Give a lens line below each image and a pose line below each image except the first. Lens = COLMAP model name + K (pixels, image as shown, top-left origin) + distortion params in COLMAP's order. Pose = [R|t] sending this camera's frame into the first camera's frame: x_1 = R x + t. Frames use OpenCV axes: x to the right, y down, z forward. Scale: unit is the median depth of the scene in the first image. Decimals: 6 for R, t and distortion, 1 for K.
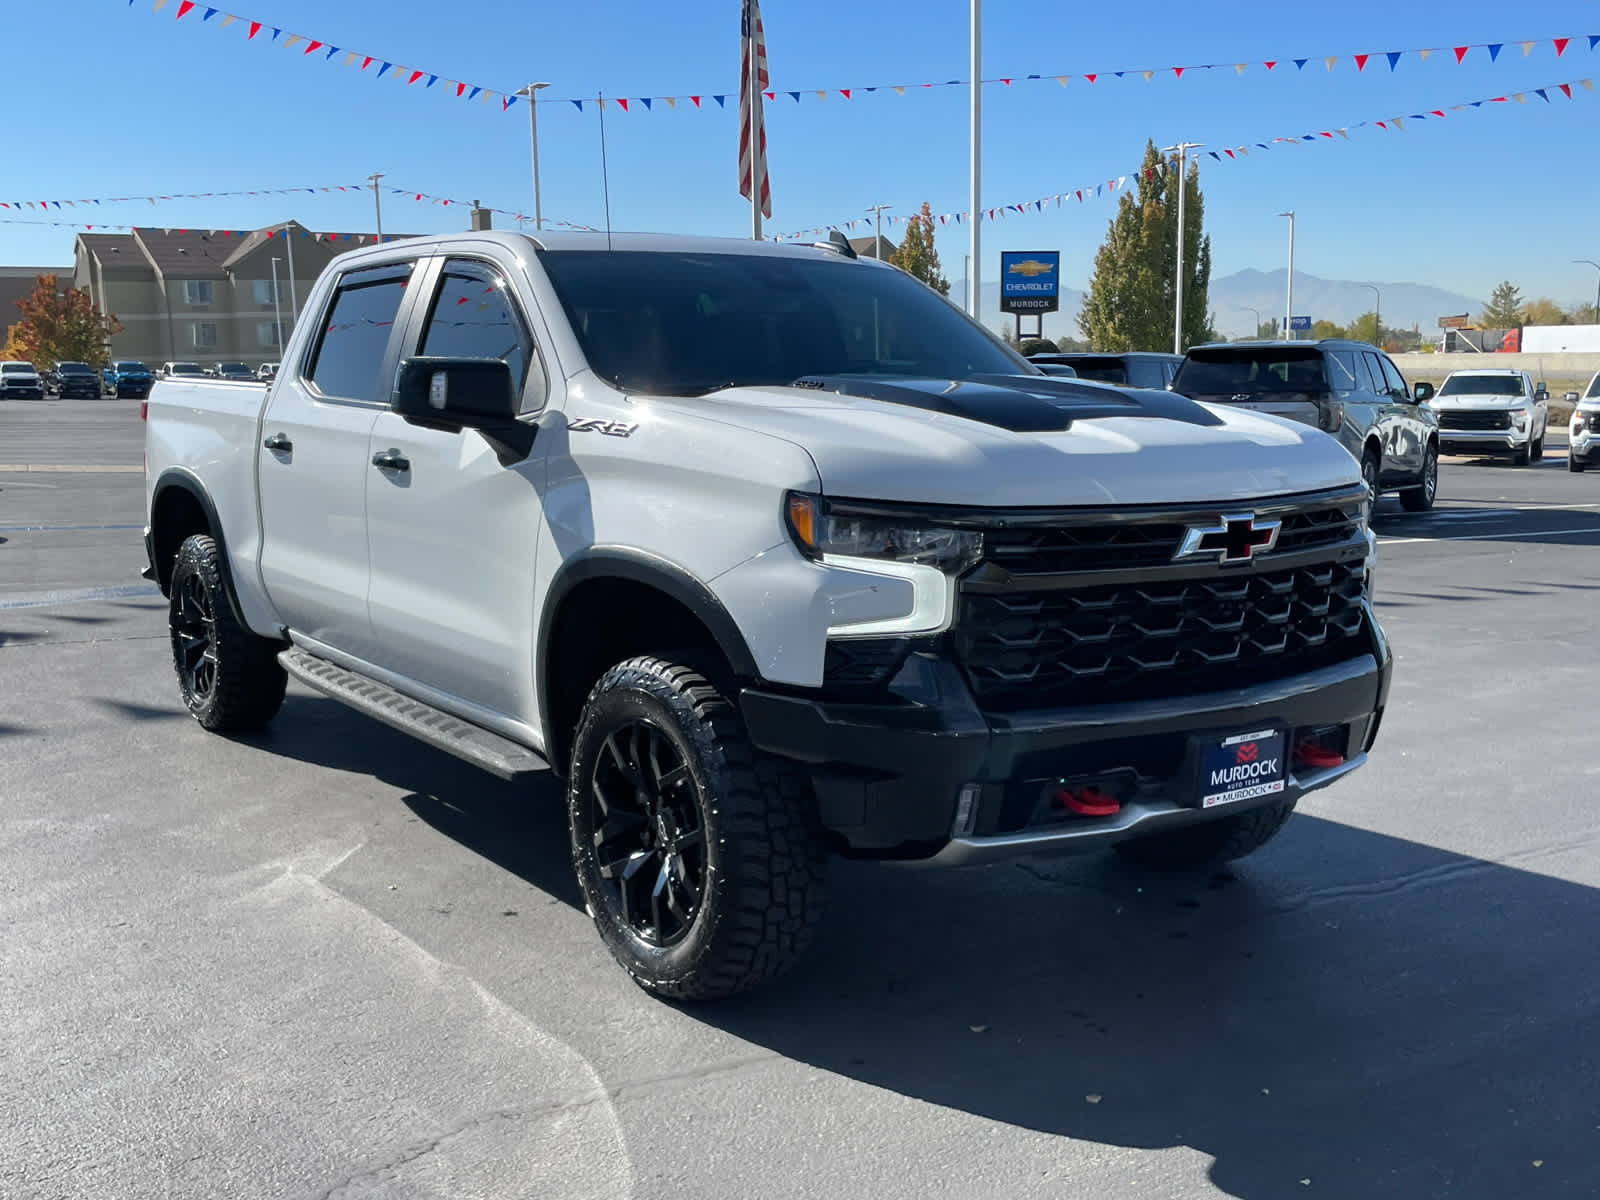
lens RADIAL K [[1593.1, 0, 822.3], [0, 1593.1, 594.9], [0, 0, 1]] dist [0.111533, -0.166827]
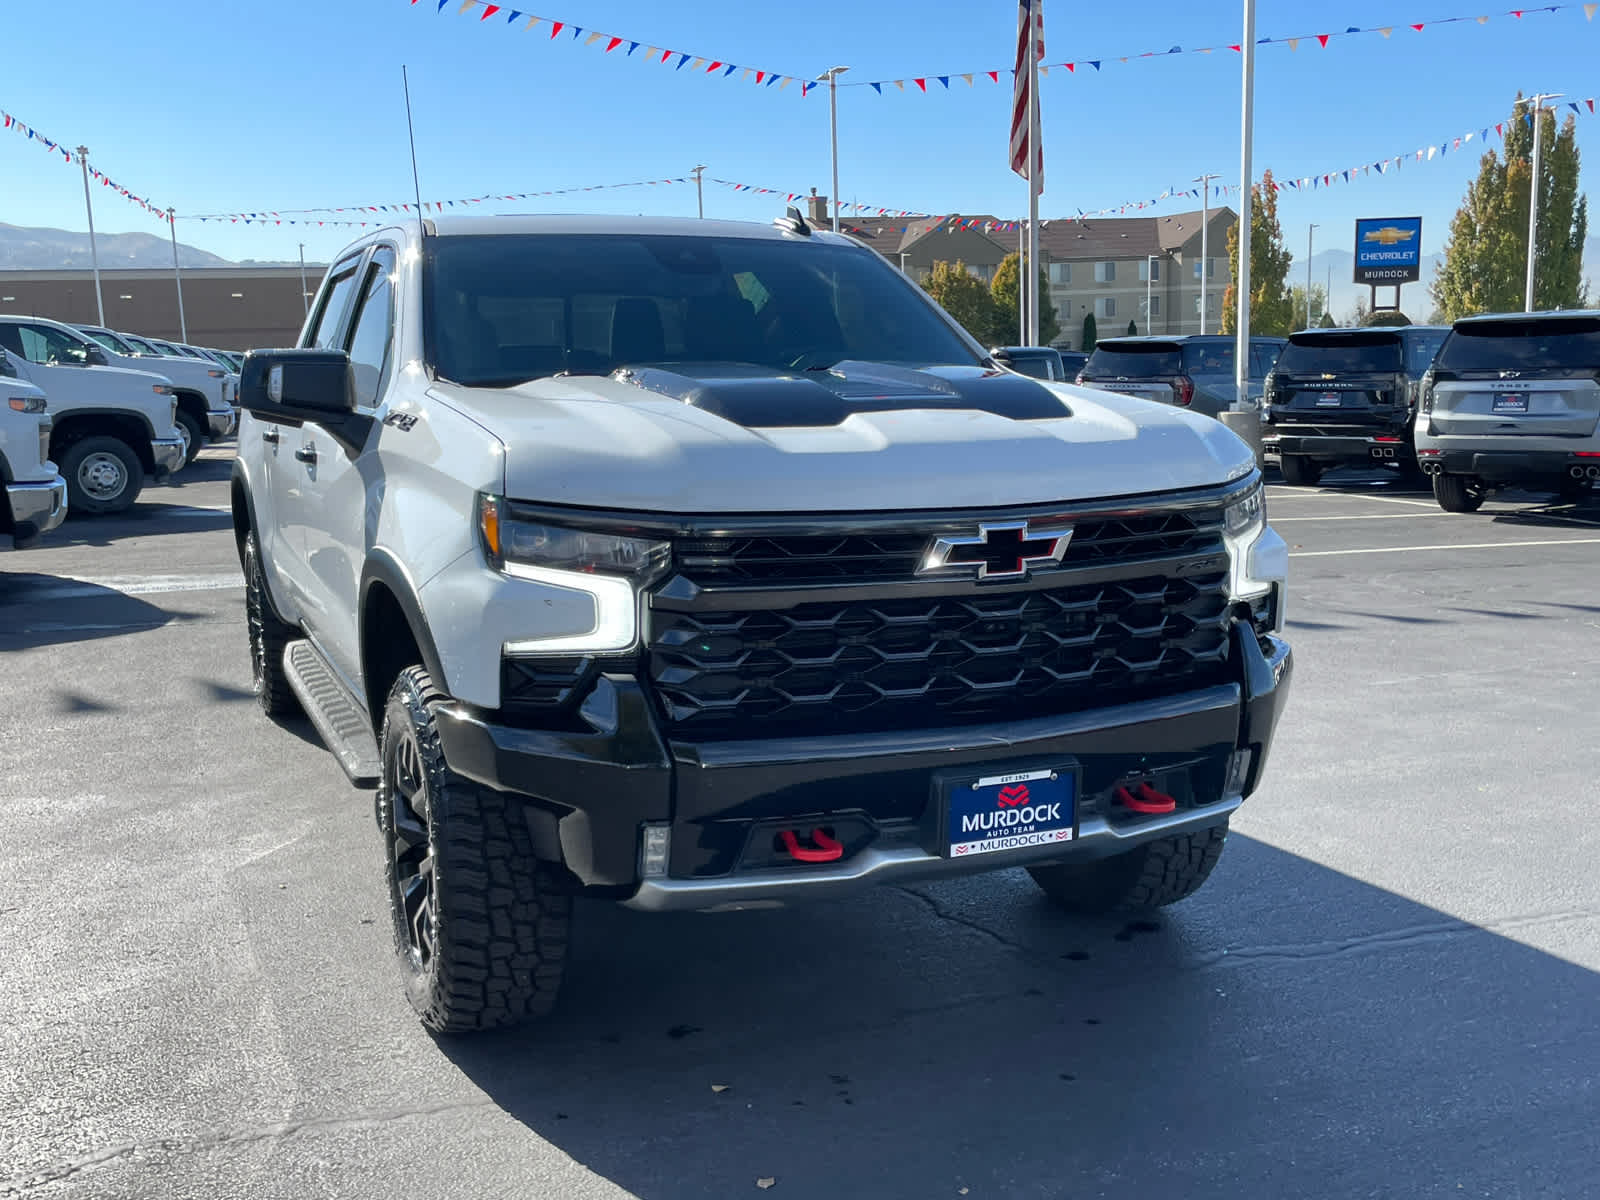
lens RADIAL K [[1602.0, 0, 825.4], [0, 1602.0, 600.2], [0, 0, 1]] dist [0.110955, -0.164550]
pose [[0.978480, 0.019137, -0.205454, 0.287666], [-0.016351, 0.999750, 0.015248, -0.016450], [0.205694, -0.011560, 0.978548, 0.105731]]
